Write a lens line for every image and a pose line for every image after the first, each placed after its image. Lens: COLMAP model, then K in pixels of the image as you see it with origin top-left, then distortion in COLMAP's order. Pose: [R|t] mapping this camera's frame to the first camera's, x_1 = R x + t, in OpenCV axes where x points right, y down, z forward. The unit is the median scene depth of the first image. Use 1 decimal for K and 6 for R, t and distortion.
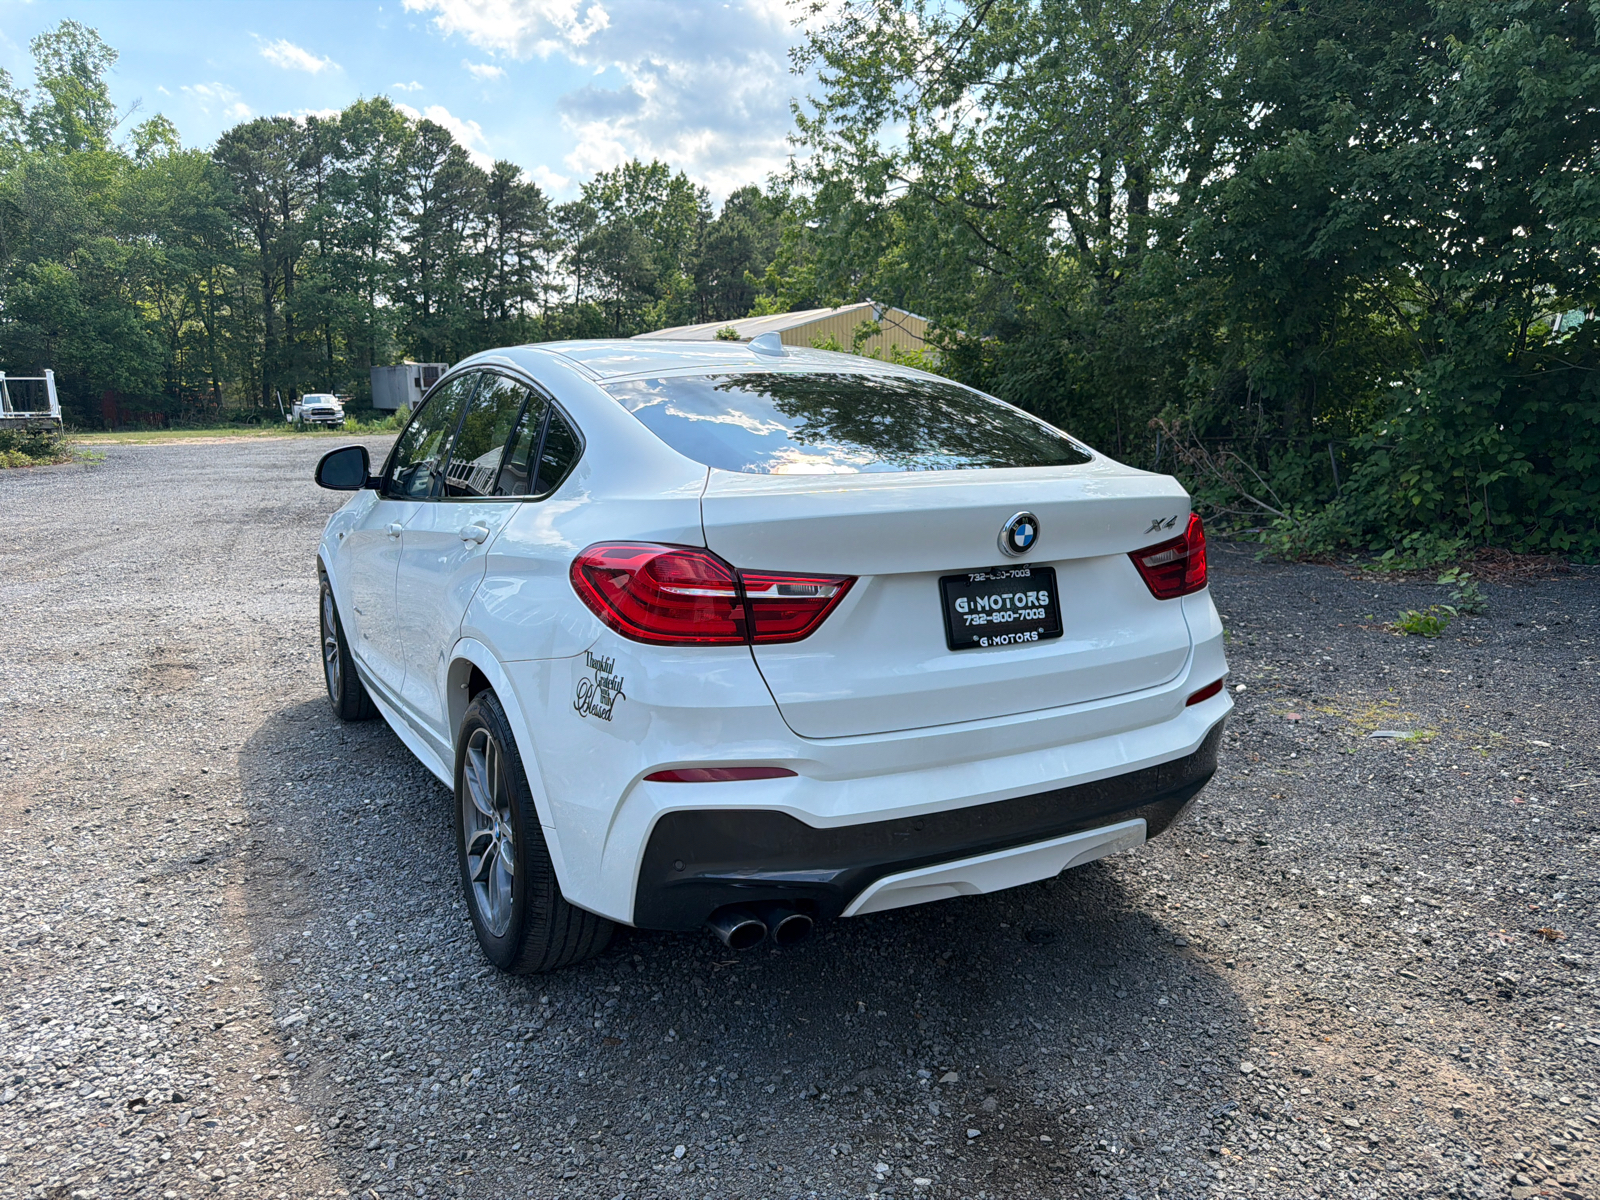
lens RADIAL K [[1139.7, 0, 799.4], [0, 1139.7, 599.2], [0, 0, 1]] dist [0.020126, -0.028997]
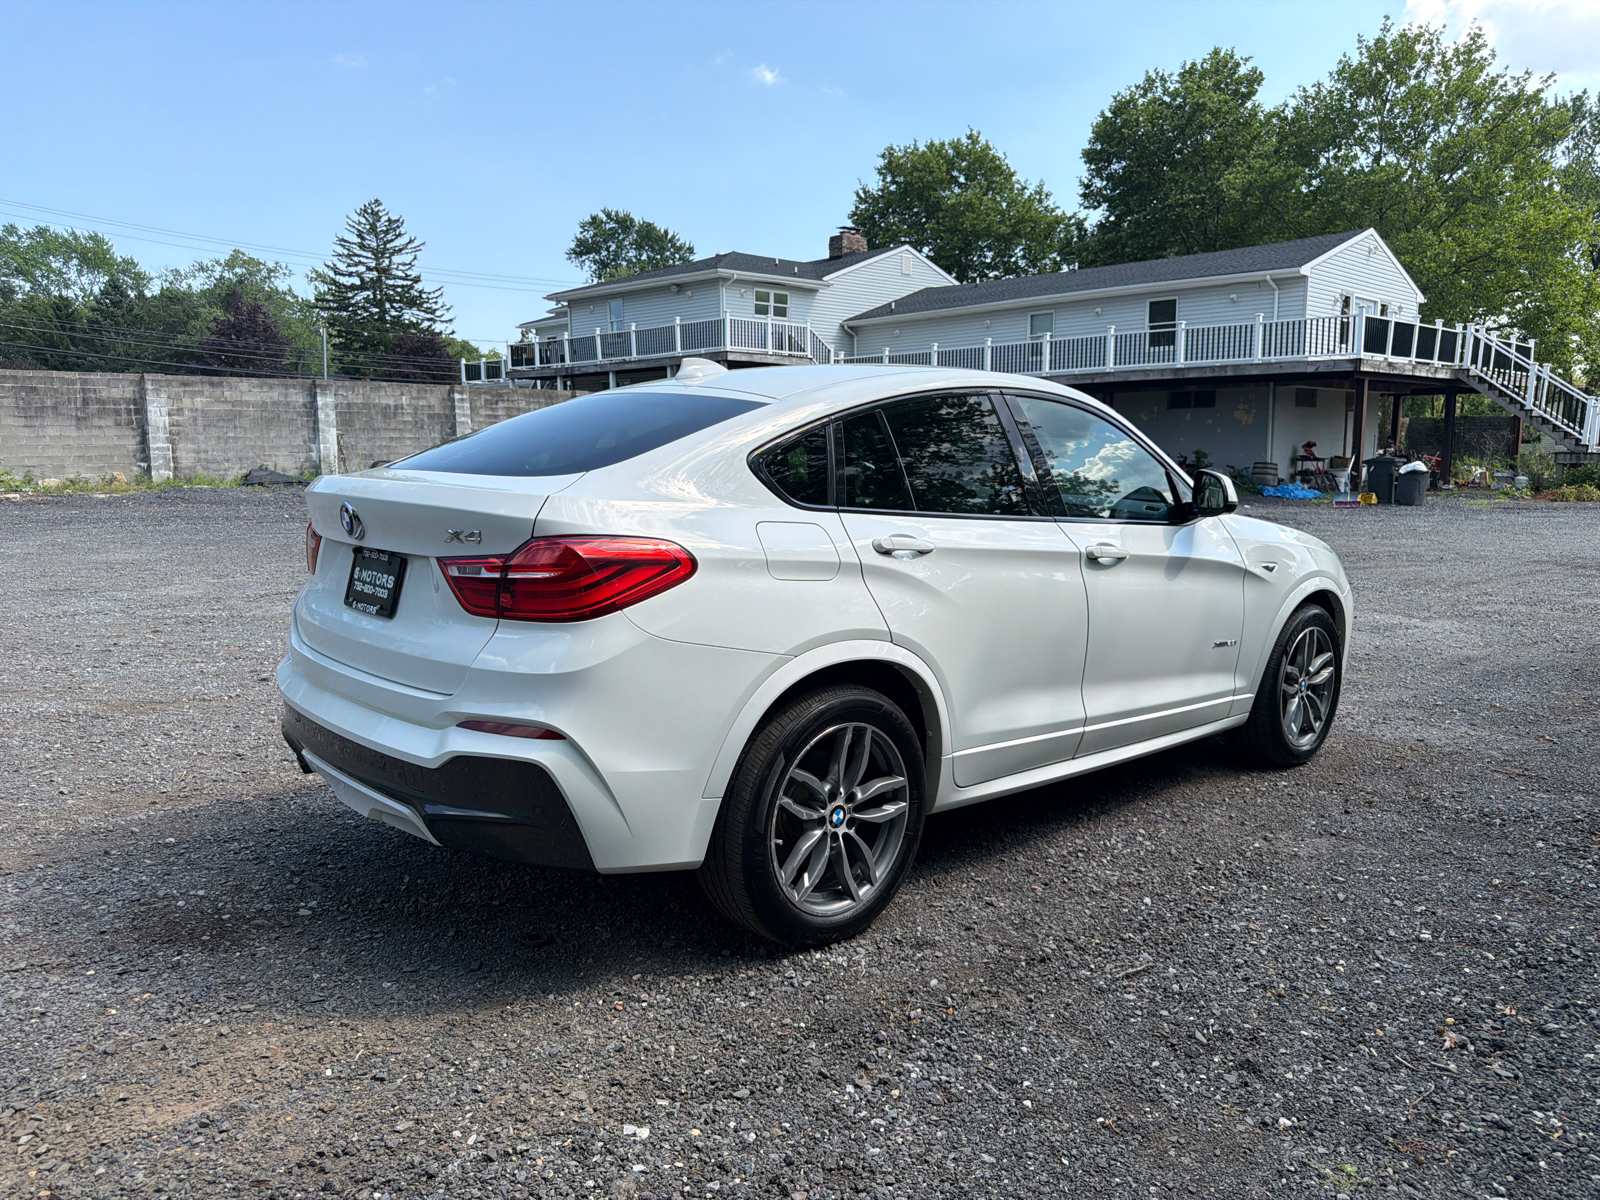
lens RADIAL K [[1139.7, 0, 801.4], [0, 1139.7, 600.2], [0, 0, 1]] dist [0.020126, -0.028997]
pose [[0.225918, 0.139595, -0.964093, 0.198356], [-0.168959, 0.980295, 0.102349, -0.023905], [0.959382, 0.139770, 0.245052, 0.153856]]
